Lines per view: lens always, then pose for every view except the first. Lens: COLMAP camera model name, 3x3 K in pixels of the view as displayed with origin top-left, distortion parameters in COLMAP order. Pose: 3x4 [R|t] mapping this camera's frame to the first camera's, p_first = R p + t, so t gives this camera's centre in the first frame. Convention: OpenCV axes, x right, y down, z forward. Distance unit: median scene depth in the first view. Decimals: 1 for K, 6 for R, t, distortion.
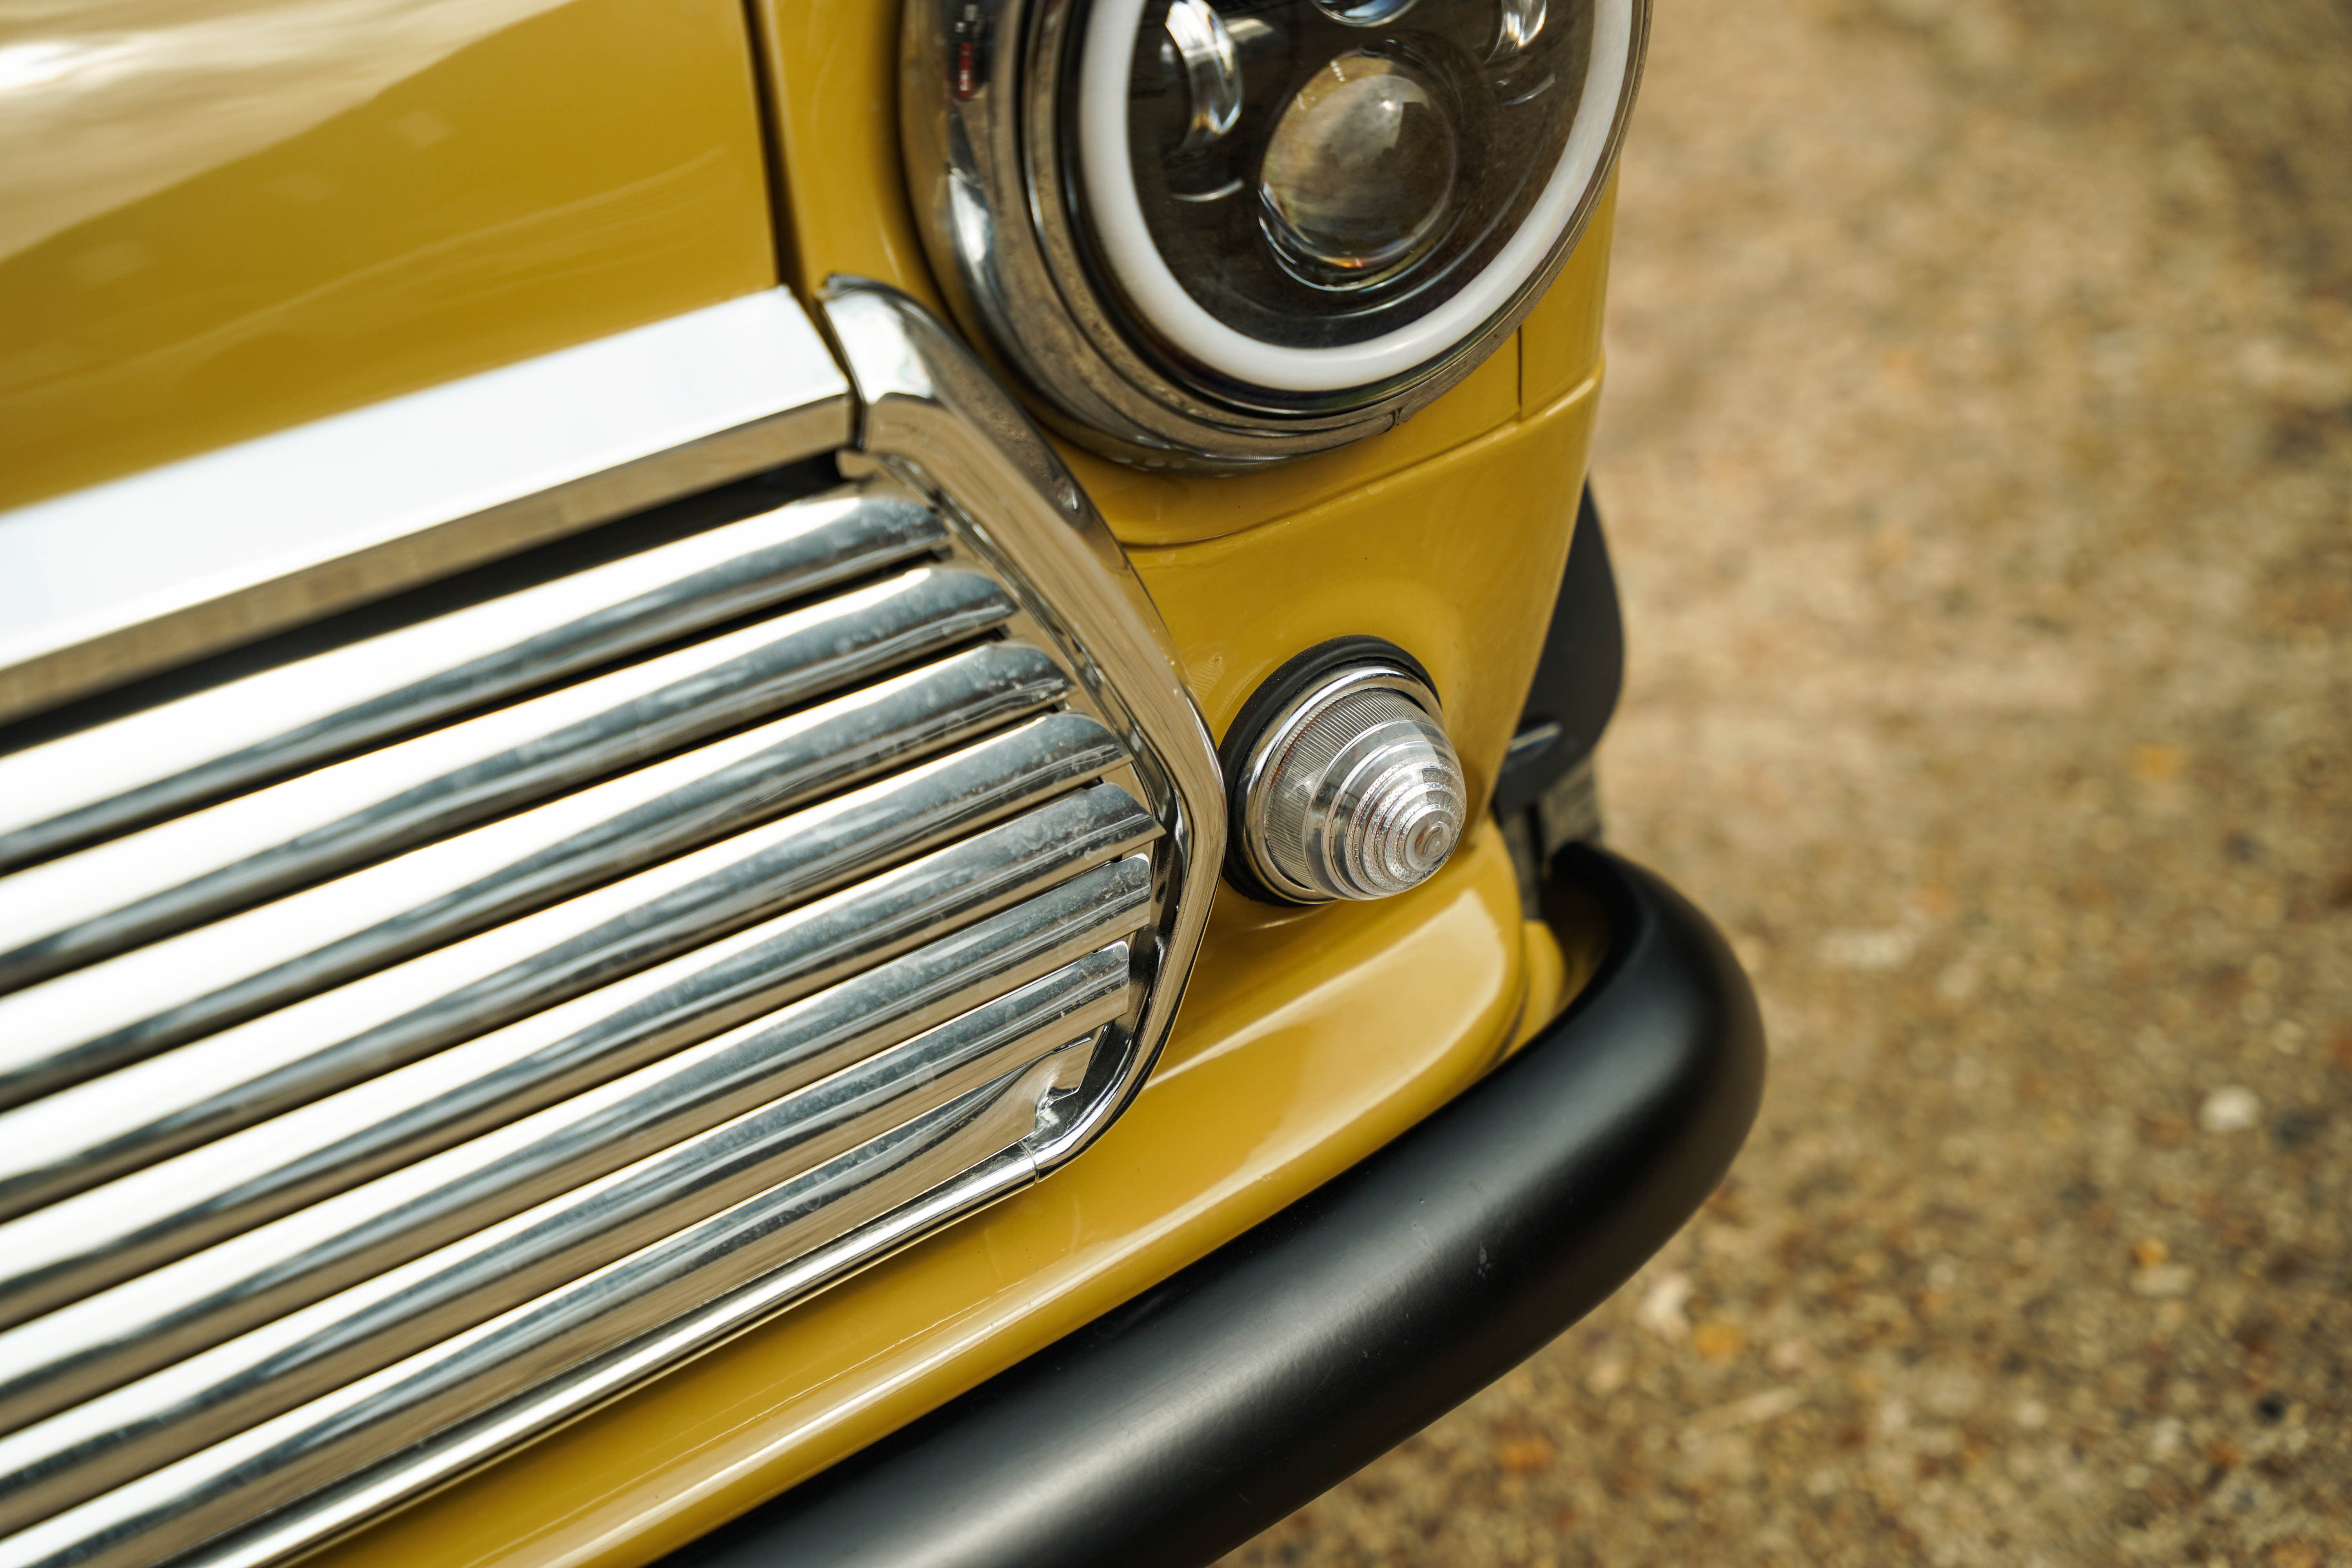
lens RADIAL K [[4628.0, 0, 1176.0], [0, 4628.0, 784.0], [0, 0, 1]] dist [0.126173, -1.201575]
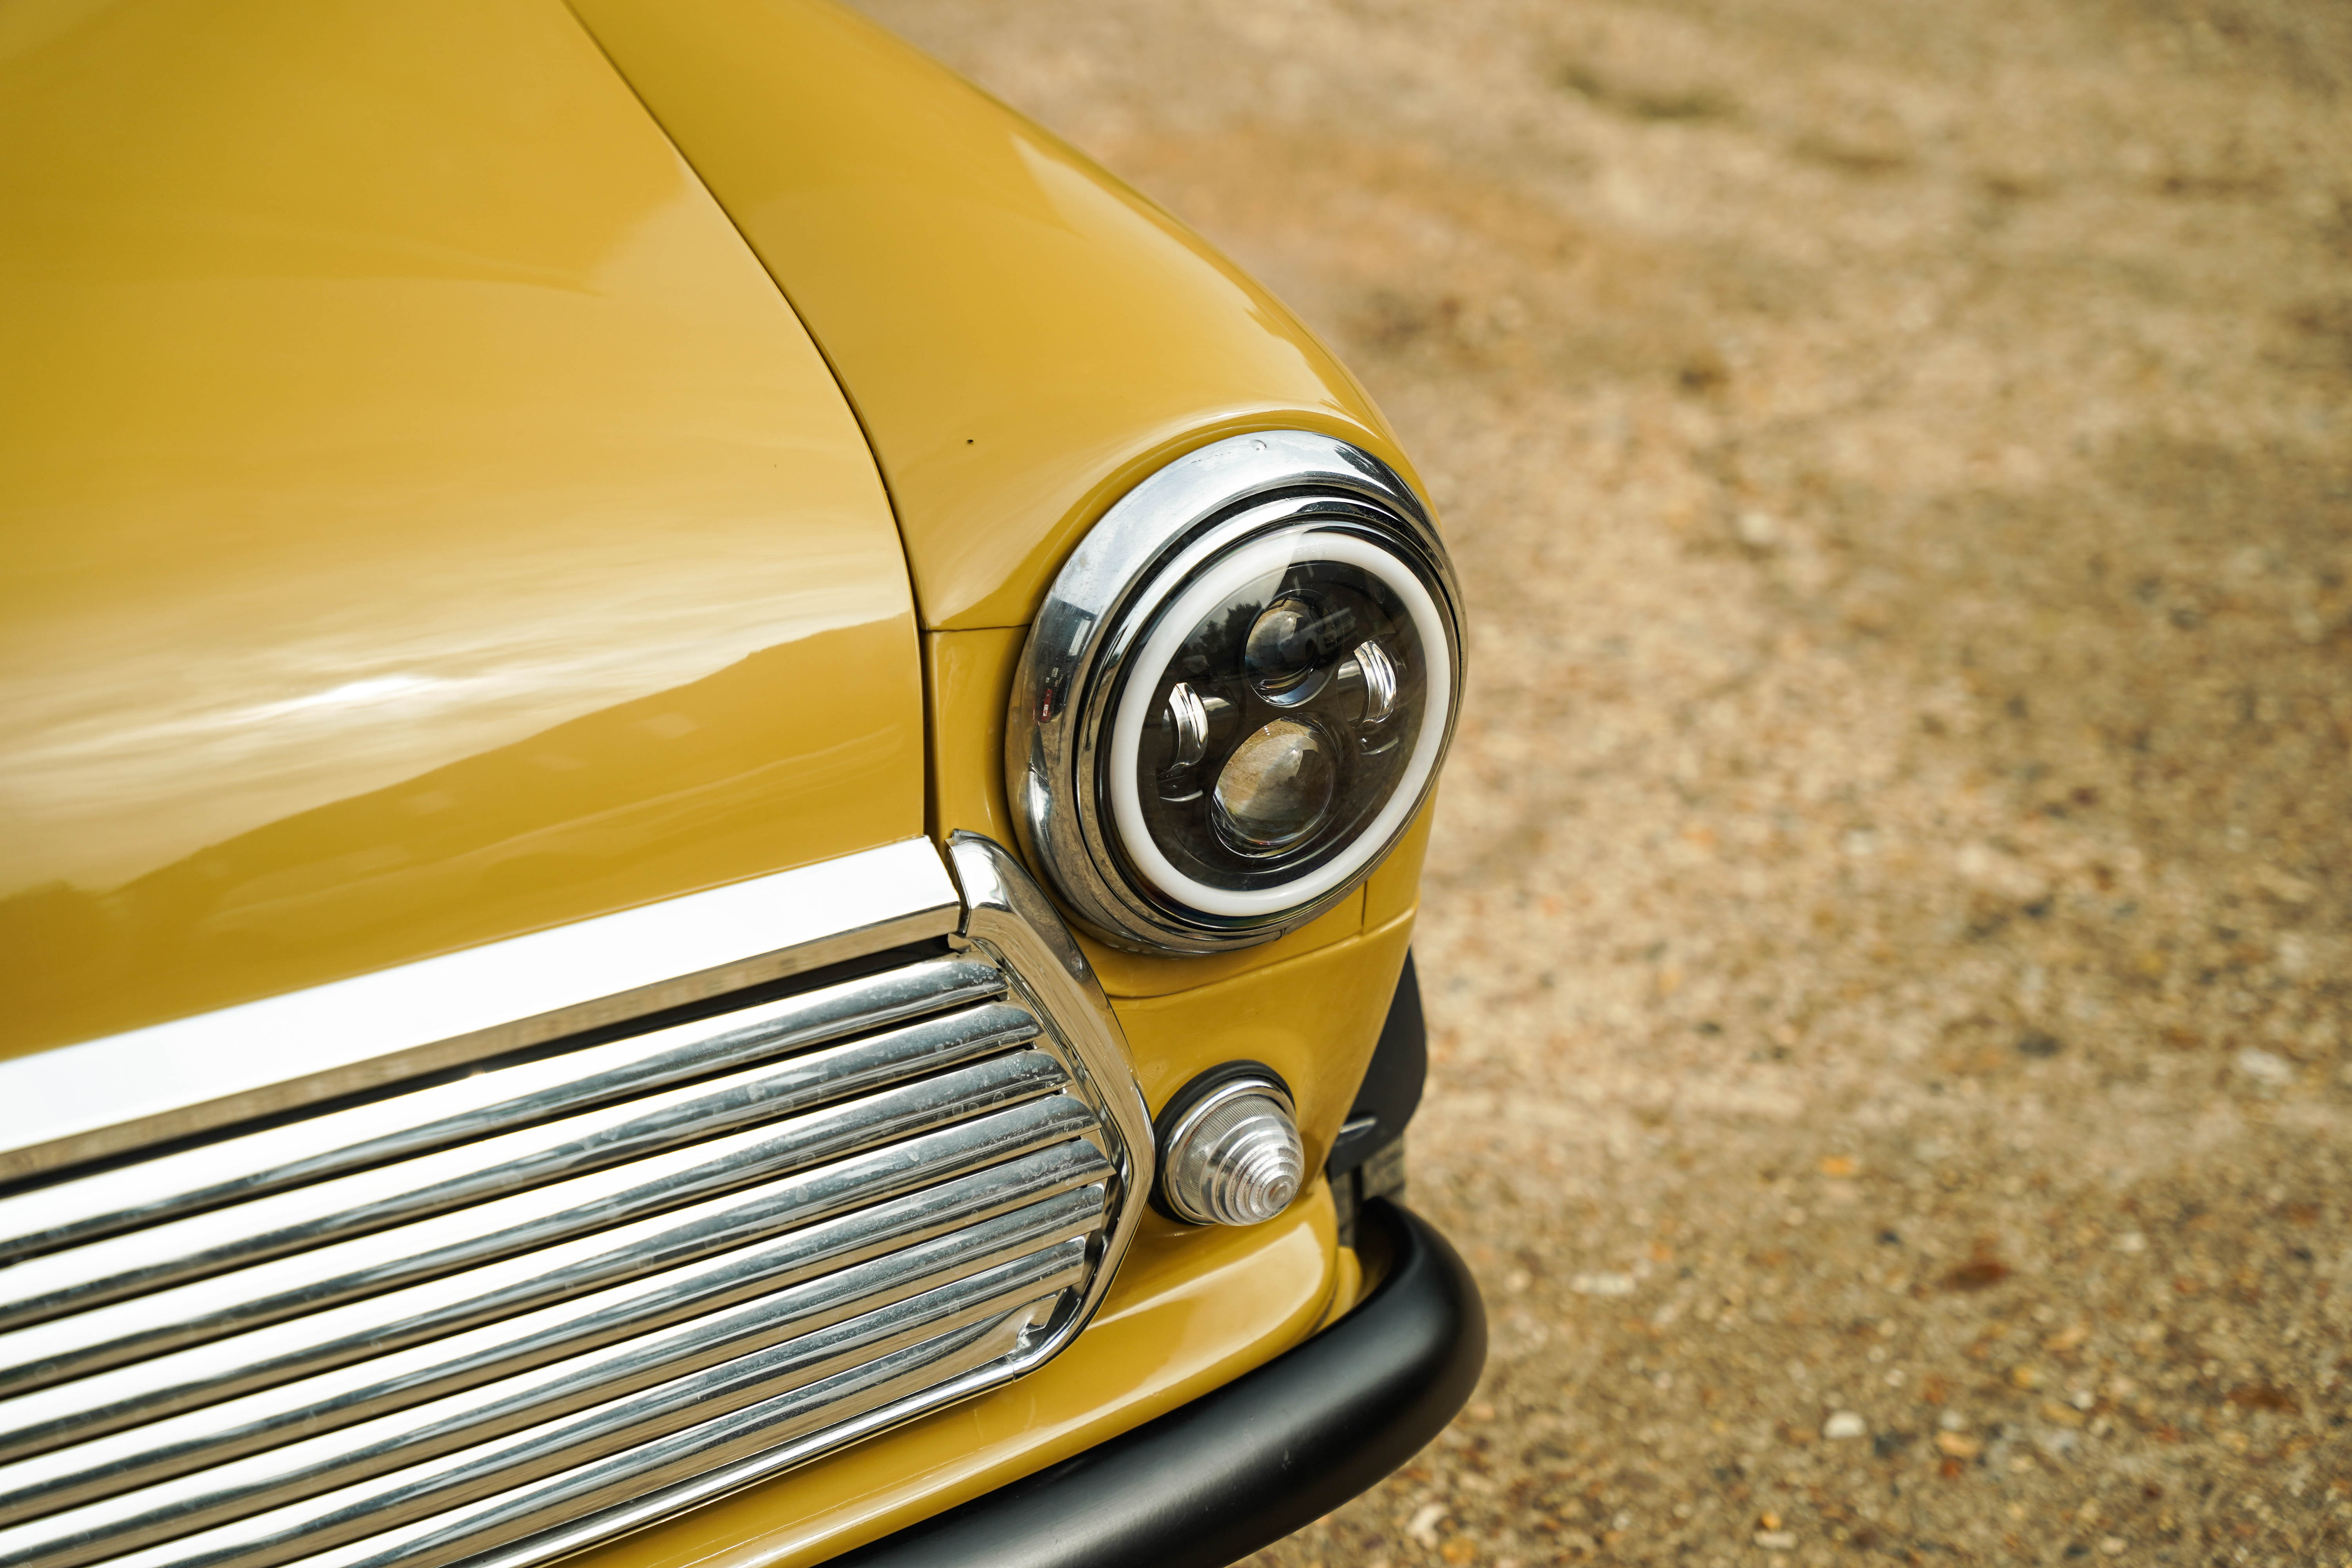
lens RADIAL K [[4628.0, 0, 1176.0], [0, 4628.0, 784.0], [0, 0, 1]] dist [0.126173, -1.201575]
pose [[0.994797, 0.101049, 0.012982, -0.015718], [-0.100164, 0.993358, -0.056630, -0.033982], [-0.018618, 0.055035, 0.998311, -0.610084]]
